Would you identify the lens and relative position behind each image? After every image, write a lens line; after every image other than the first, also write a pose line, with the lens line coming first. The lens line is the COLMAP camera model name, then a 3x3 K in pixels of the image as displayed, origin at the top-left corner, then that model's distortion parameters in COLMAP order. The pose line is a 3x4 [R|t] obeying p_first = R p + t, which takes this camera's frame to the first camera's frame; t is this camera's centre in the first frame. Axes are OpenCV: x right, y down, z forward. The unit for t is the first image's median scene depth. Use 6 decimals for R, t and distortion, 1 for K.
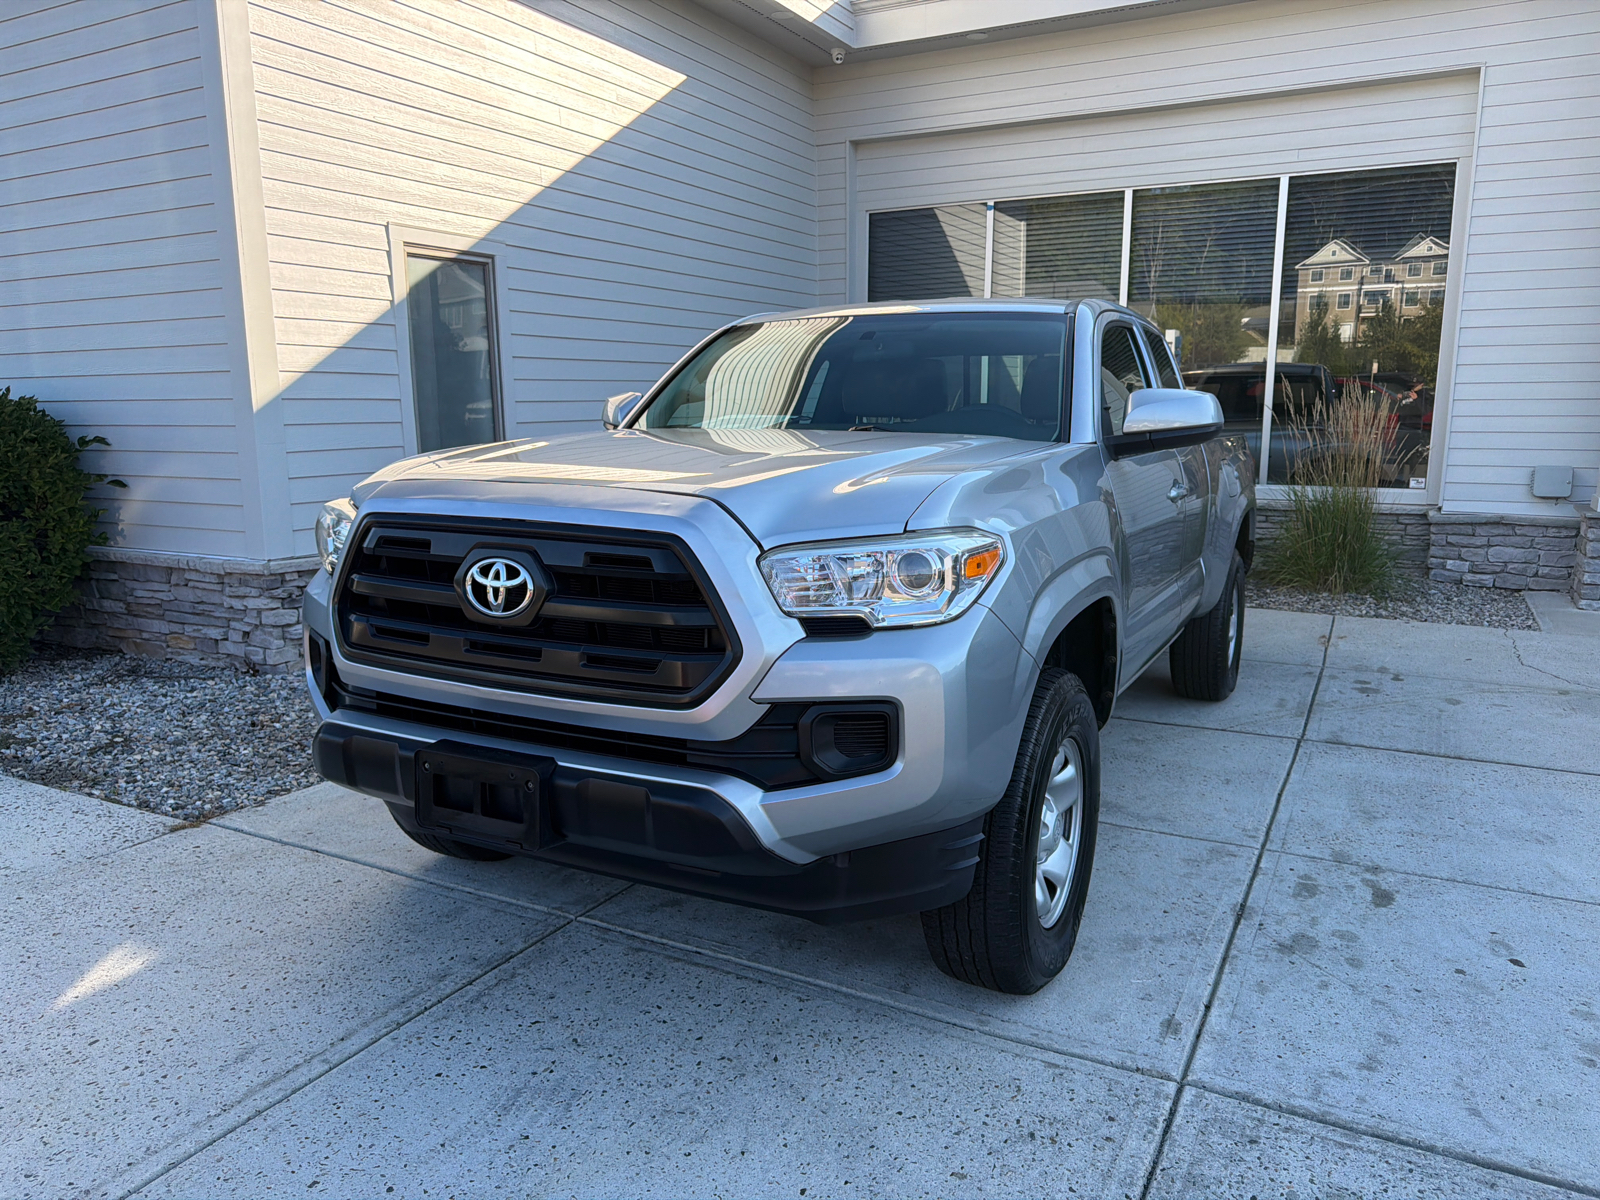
lens RADIAL K [[1129.7, 0, 785.7], [0, 1129.7, 607.3], [0, 0, 1]] dist [0.021023, -0.024688]
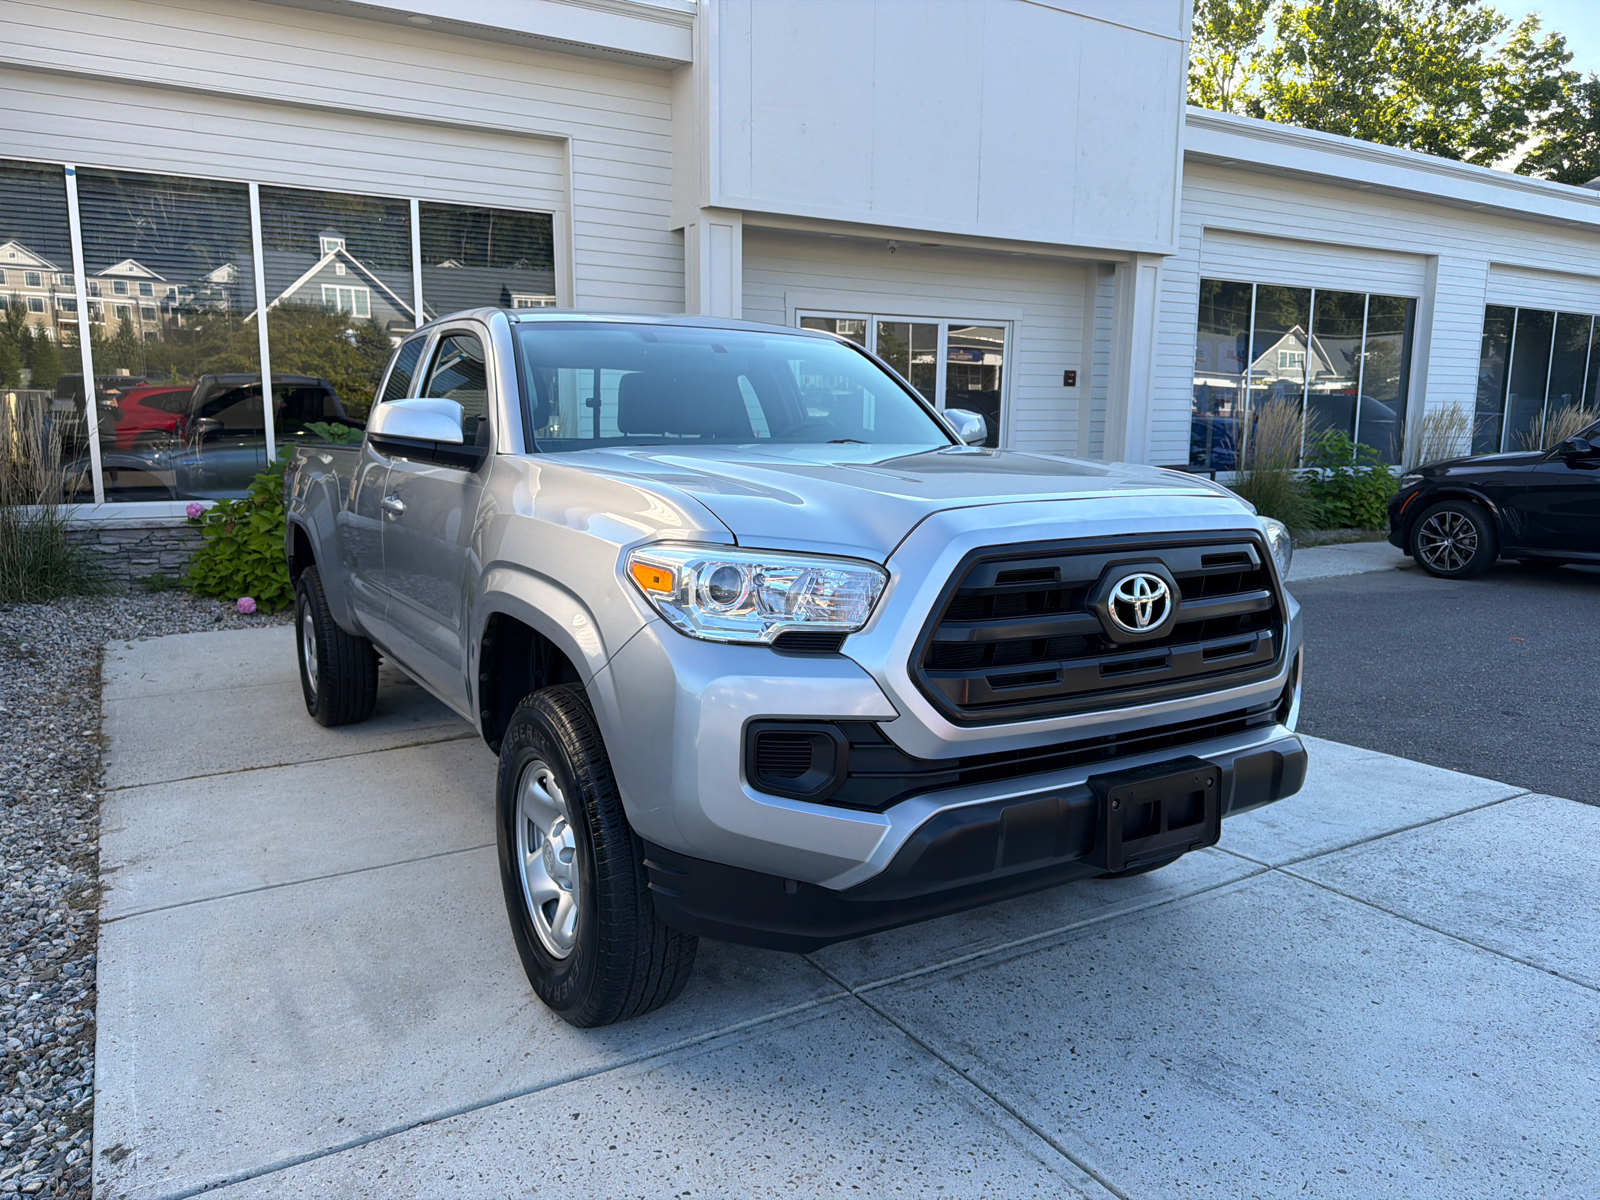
lens RADIAL K [[1142.7, 0, 790.9], [0, 1142.7, 600.2], [0, 0, 1]] dist [0.004370, -0.003121]
pose [[0.515296, -0.131533, 0.846858, -0.815247], [0.146157, 0.987163, 0.064391, -0.083473], [-0.844457, 0.090594, 0.527906, 0.469991]]
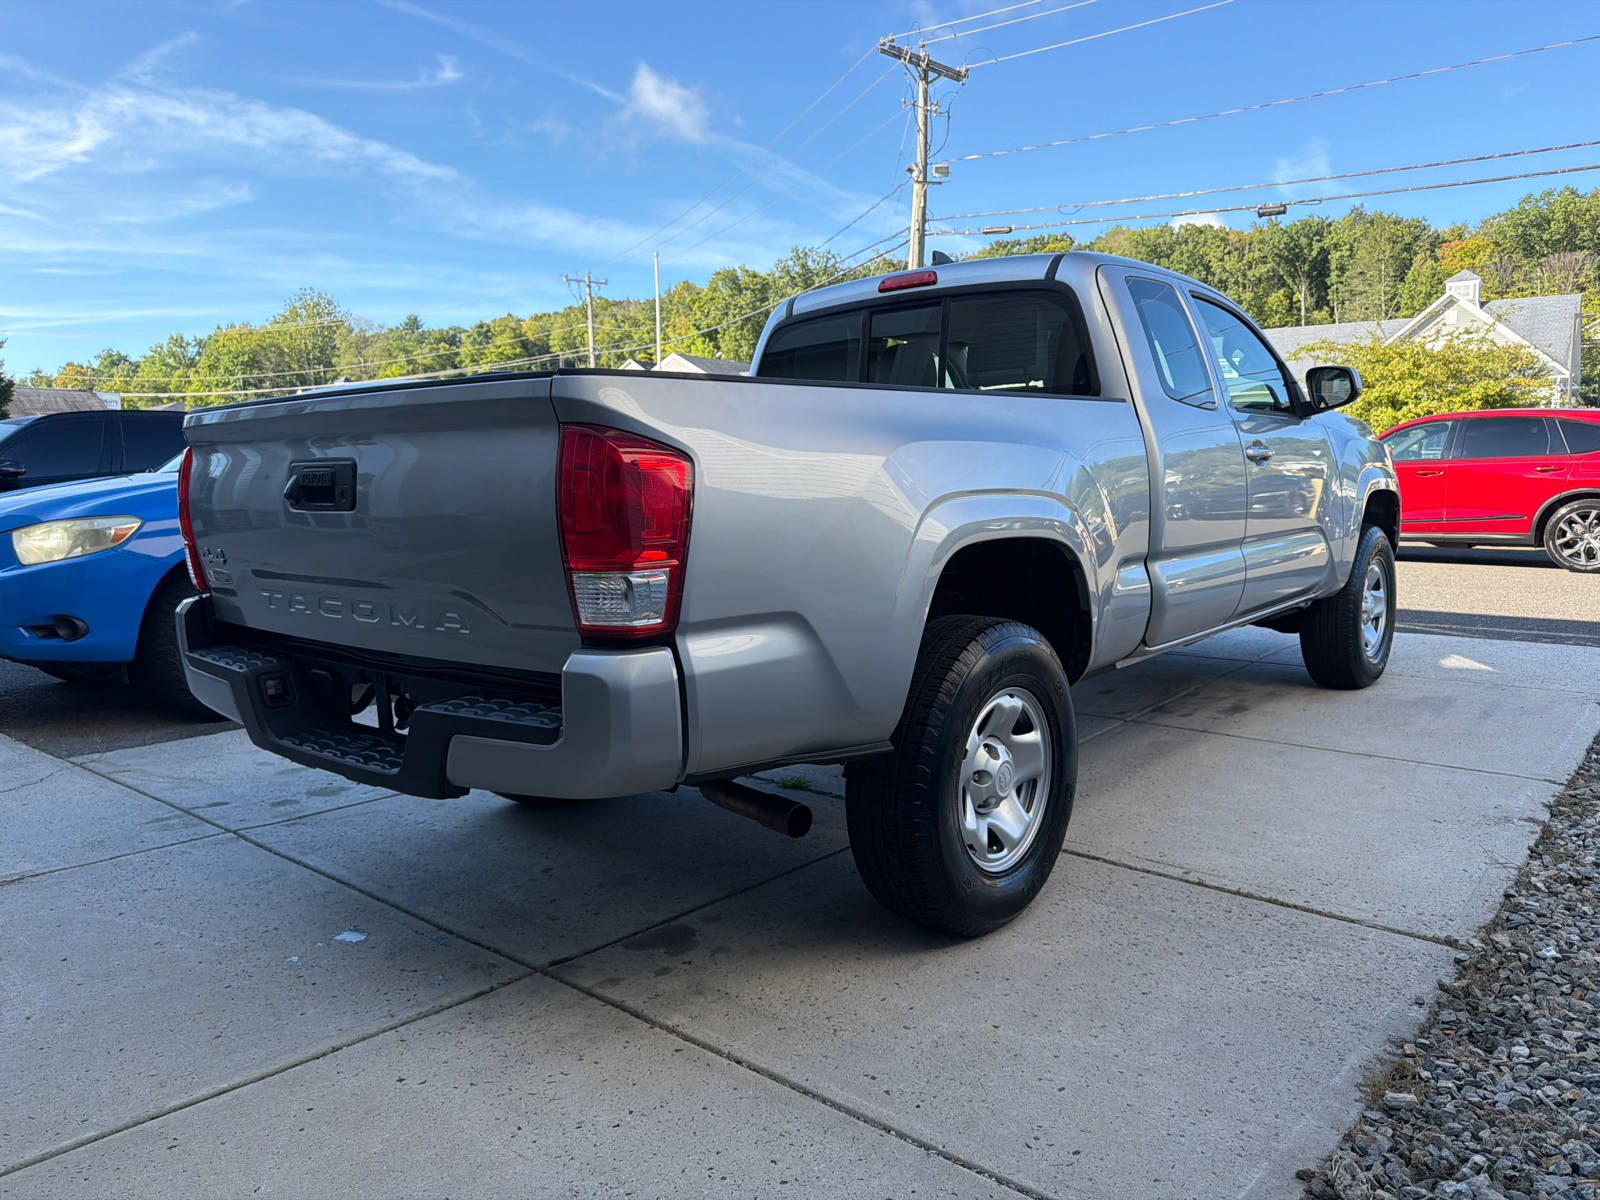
lens RADIAL K [[1135.5, 0, 801.4], [0, 1135.5, 604.4], [0, 0, 1]] dist [0.007960, -0.014334]
pose [[-0.976906, -0.009744, 0.213446, 0.136852], [0.052046, 0.958019, 0.281940, -0.361697], [-0.207232, 0.286538, -0.935388, 2.589210]]
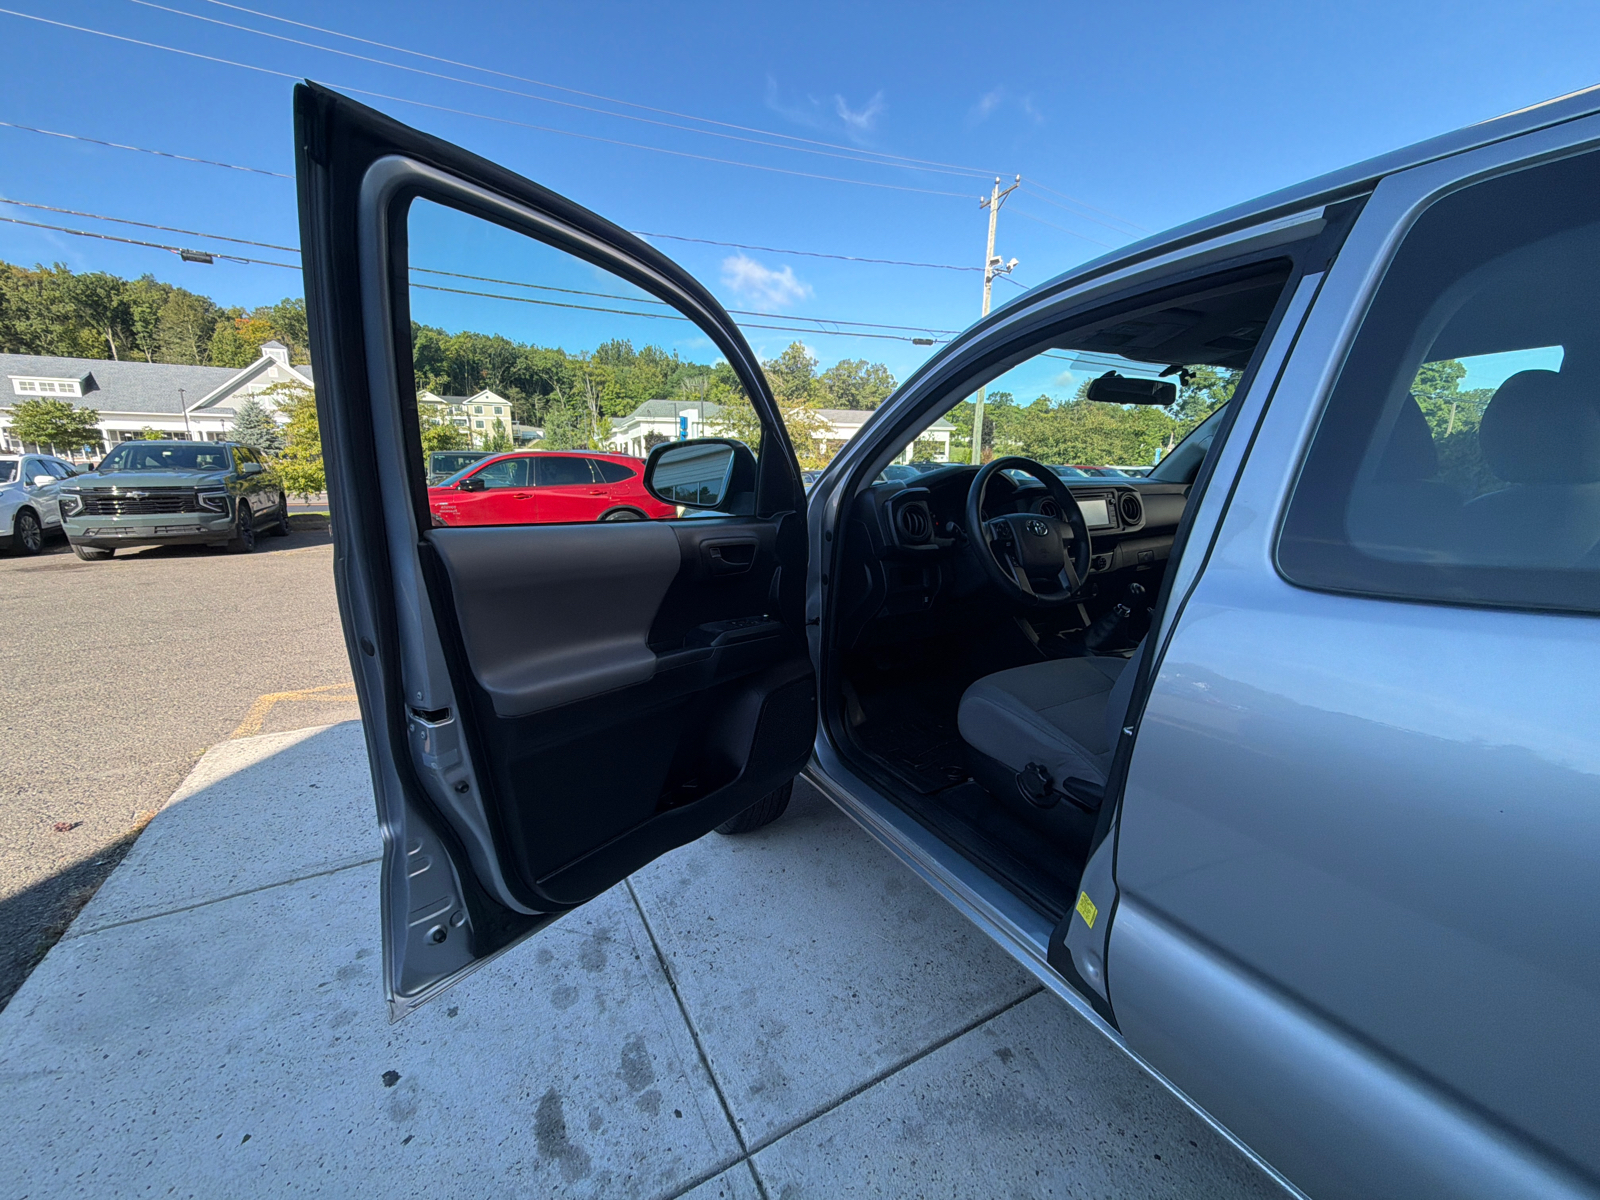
lens RADIAL K [[637.6, 0, 800.8], [0, 637.6, 603.3], [0, 0, 1]] dist [-0.000378, -0.000293]
pose [[-0.540907, 0.177534, -0.822132, 0.673927], [-0.143489, 0.943662, 0.298184, -0.201861], [0.828752, 0.279257, -0.484959, 1.163354]]
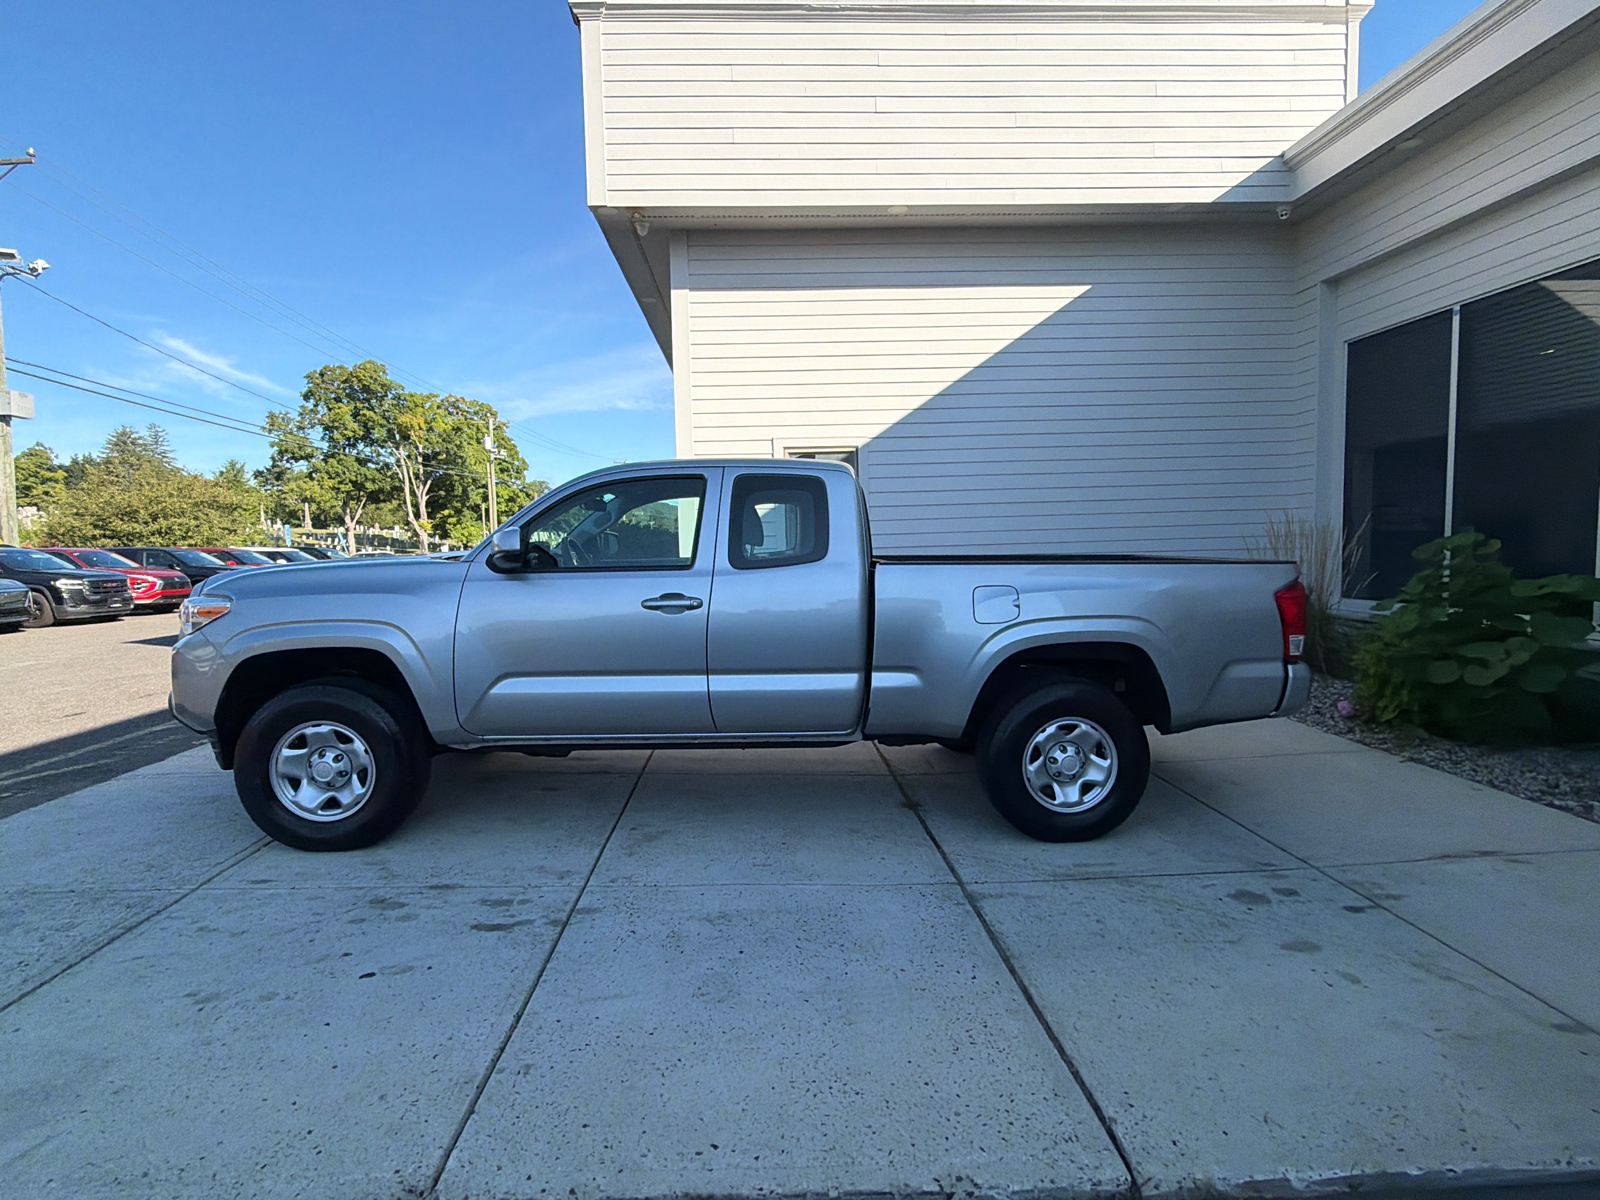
lens RADIAL K [[791.2, 0, 797.3], [0, 791.2, 597.7], [0, 0, 1]] dist [0.000568, -0.000541]
pose [[0.514167, 0.054471, -0.855959, 1.330541], [-0.136892, 0.990400, -0.019204, -0.123350], [0.846695, 0.127048, 0.516688, 0.737687]]
